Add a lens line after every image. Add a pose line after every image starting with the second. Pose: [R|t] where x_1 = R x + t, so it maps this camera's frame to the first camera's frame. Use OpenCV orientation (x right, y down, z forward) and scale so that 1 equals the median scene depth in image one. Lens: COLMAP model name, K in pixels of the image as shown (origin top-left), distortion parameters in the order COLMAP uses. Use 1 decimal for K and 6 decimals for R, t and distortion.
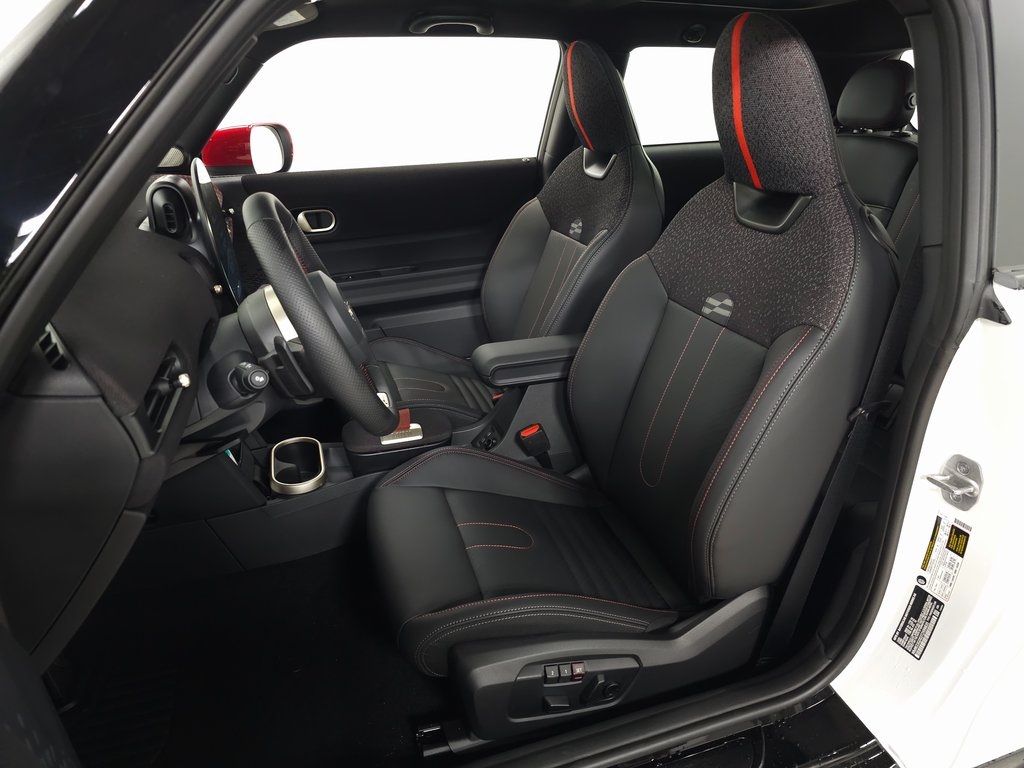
lens RADIAL K [[696.7, 0, 512.0], [0, 696.7, 384.0], [0, 0, 1]] dist [0.051014, -0.067712]
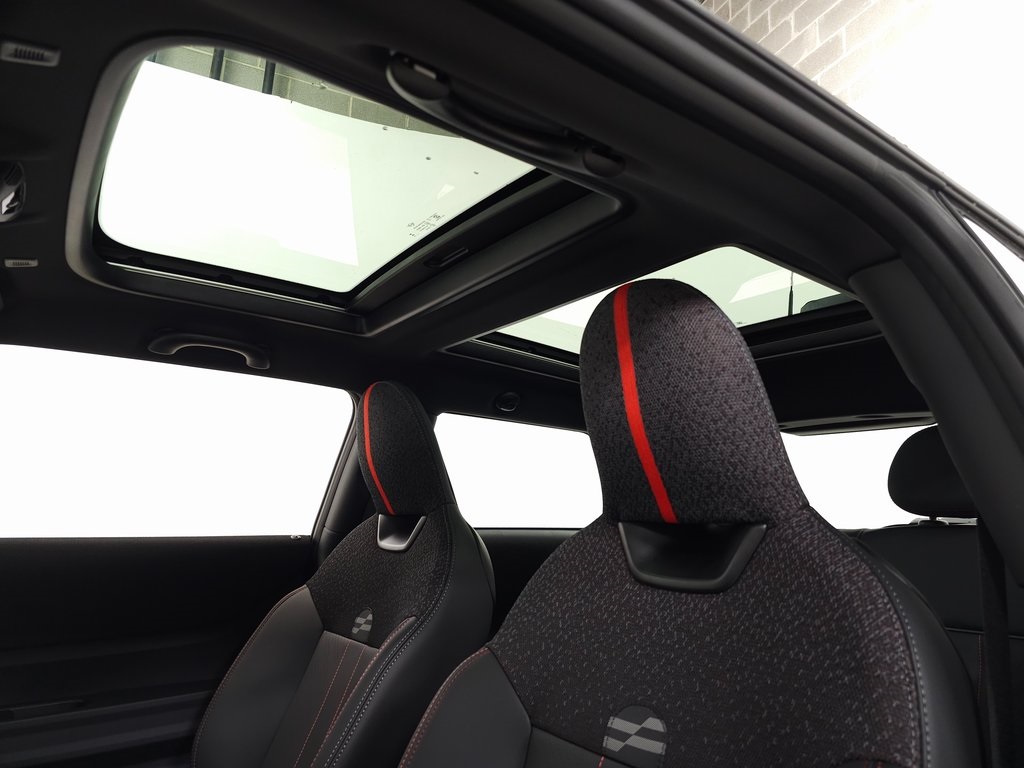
lens RADIAL K [[685.3, 0, 517.9], [0, 685.3, 379.1], [0, 0, 1]] dist [0.052301, -0.047729]
pose [[0.951029, 0.109186, 0.289175, 0.021337], [0.079747, 0.817192, -0.570822, -0.033402], [-0.298637, 0.565929, 0.768466, 0.419598]]
